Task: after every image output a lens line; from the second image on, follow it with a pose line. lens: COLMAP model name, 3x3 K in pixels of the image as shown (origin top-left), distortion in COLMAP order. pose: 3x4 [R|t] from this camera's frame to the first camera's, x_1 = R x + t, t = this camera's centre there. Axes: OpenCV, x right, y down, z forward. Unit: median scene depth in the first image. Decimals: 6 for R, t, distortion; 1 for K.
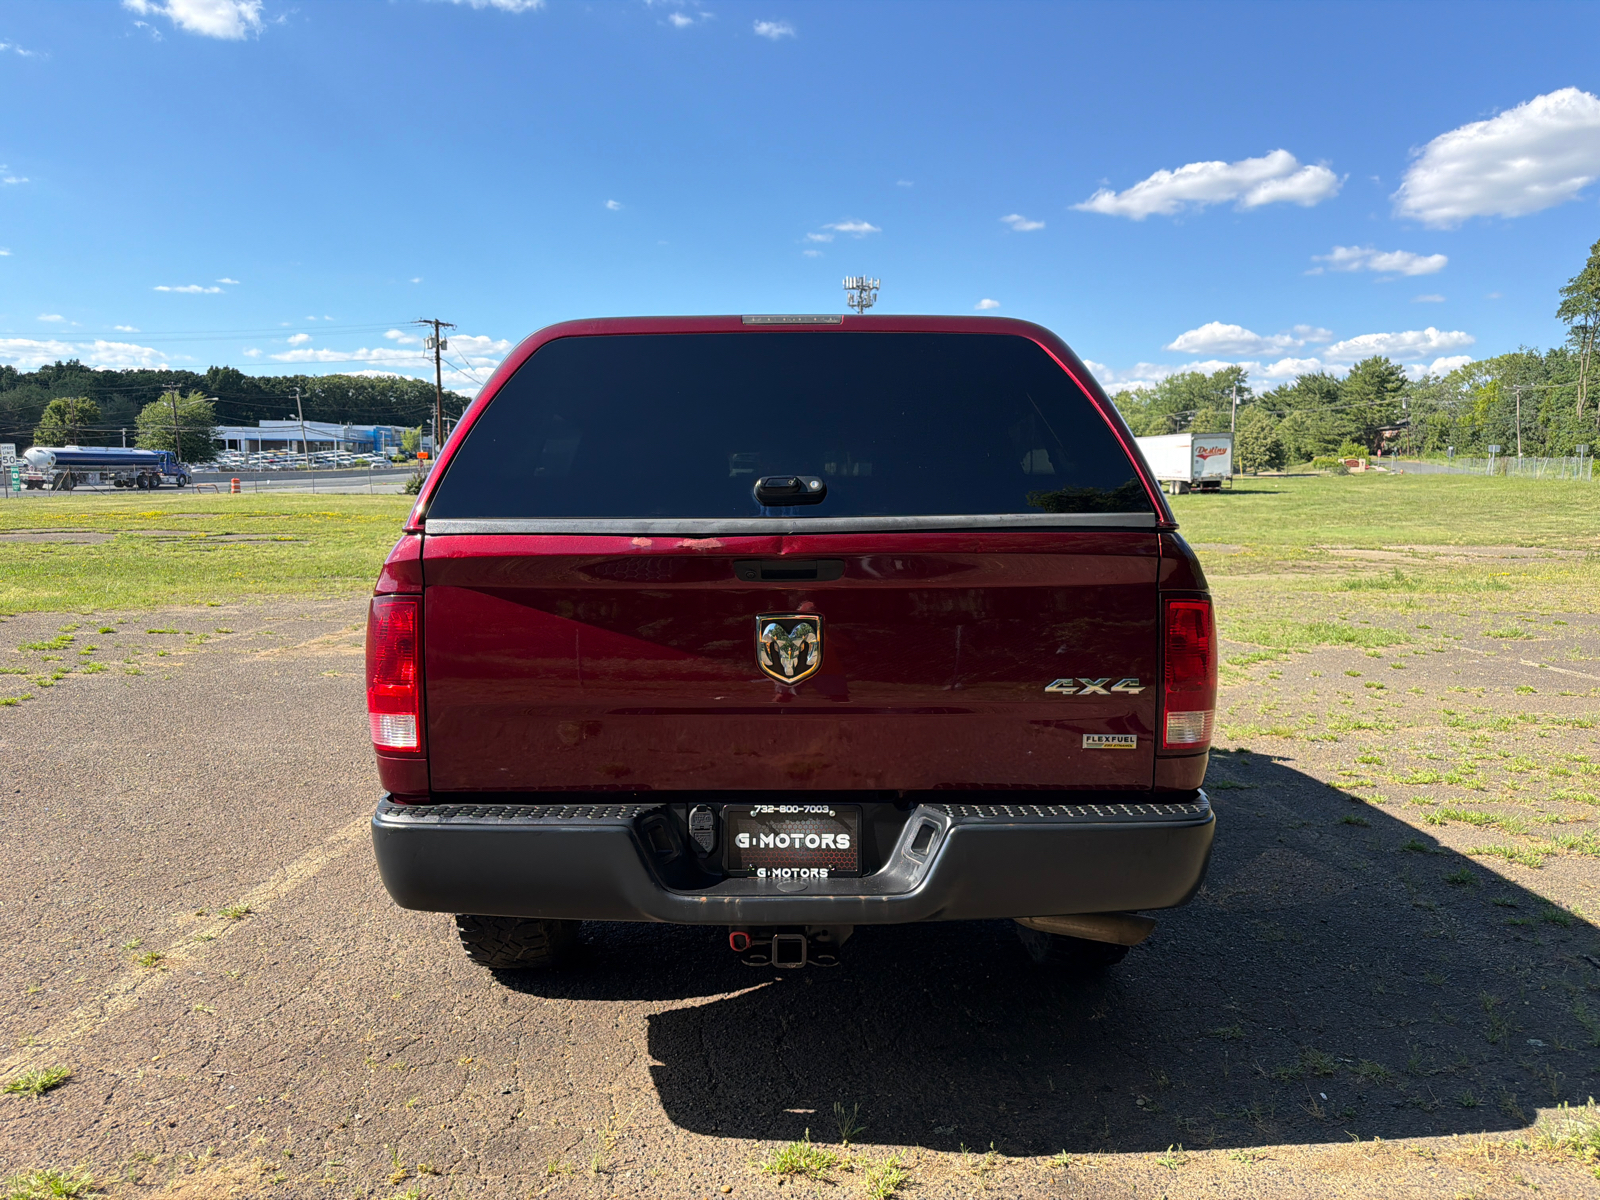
lens RADIAL K [[1153.7, 0, 802.0], [0, 1153.7, 593.2], [0, 0, 1]] dist [0.045237, -0.054679]
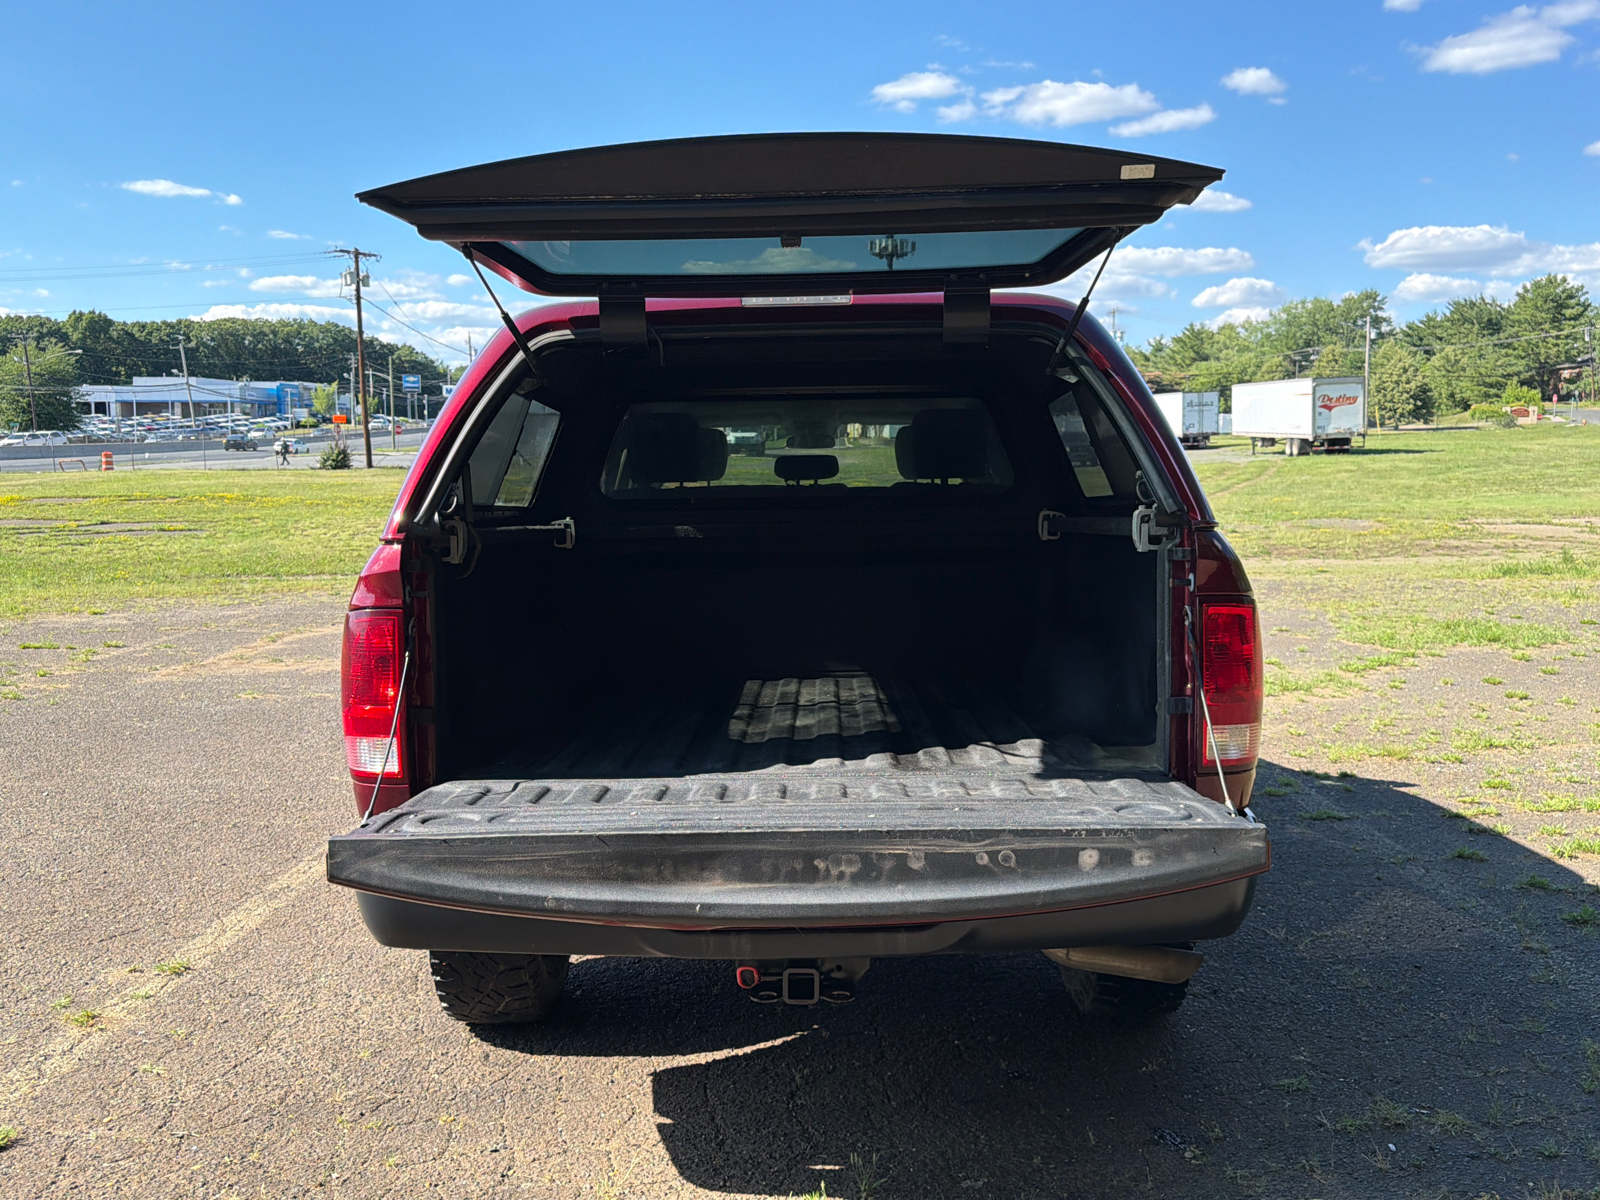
lens RADIAL K [[1476.2, 0, 797.8], [0, 1476.2, 590.4], [0, 0, 1]] dist [0.018153, 0.000000]
pose [[0.999798, -0.012518, -0.015698, 0.006008], [0.012561, 0.999918, 0.002623, -0.008278], [0.015663, -0.002820, 0.999873, -0.120856]]
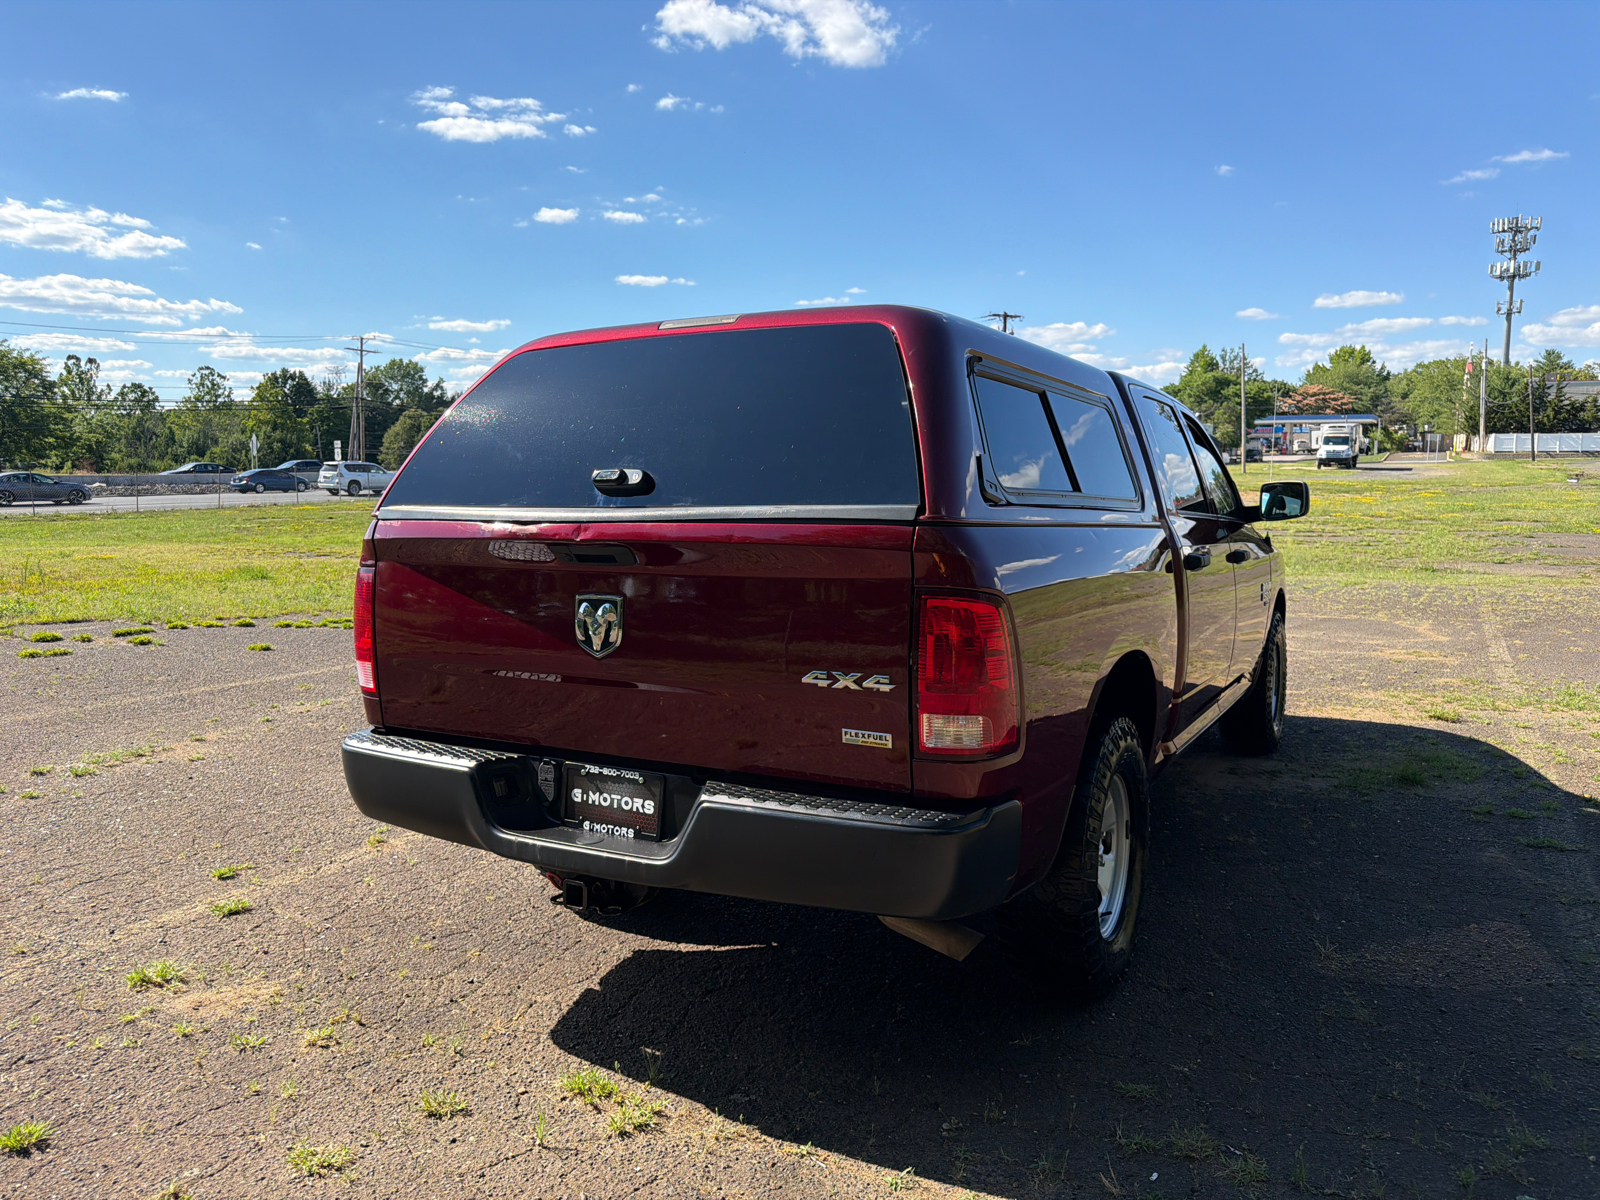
lens RADIAL K [[1153.7, 0, 790.5], [0, 1153.7, 595.5], [0, 0, 1]] dist [0.045237, -0.054679]
pose [[0.871591, 0.040829, -0.488530, 0.456763], [-0.033532, 0.999157, 0.023679, -0.008831], [0.489085, -0.004256, 0.872226, 0.083143]]
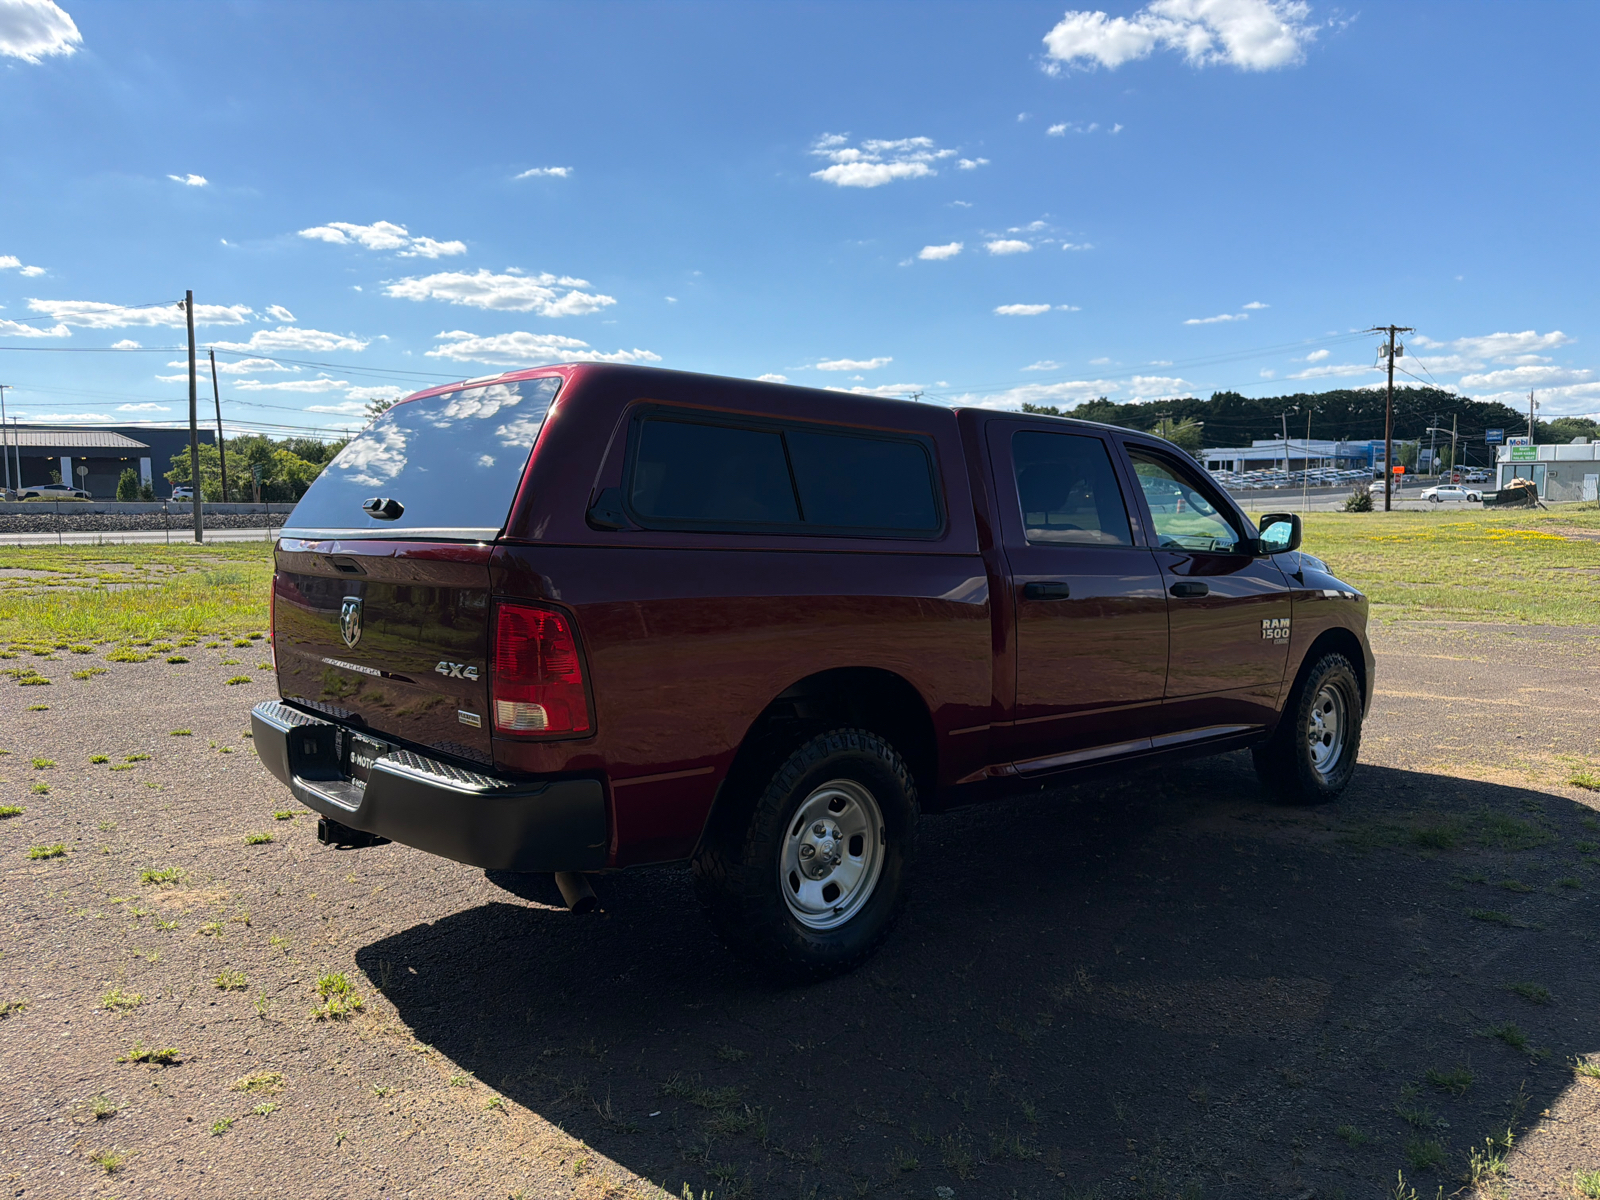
lens RADIAL K [[1153.7, 0, 786.7], [0, 1153.7, 609.3], [0, 0, 1]] dist [0.045237, -0.054679]
pose [[0.668594, 0.059247, -0.741264, 0.916050], [-0.060690, 0.997843, 0.025014, -0.022775], [0.741147, 0.028263, 0.670747, 0.295363]]
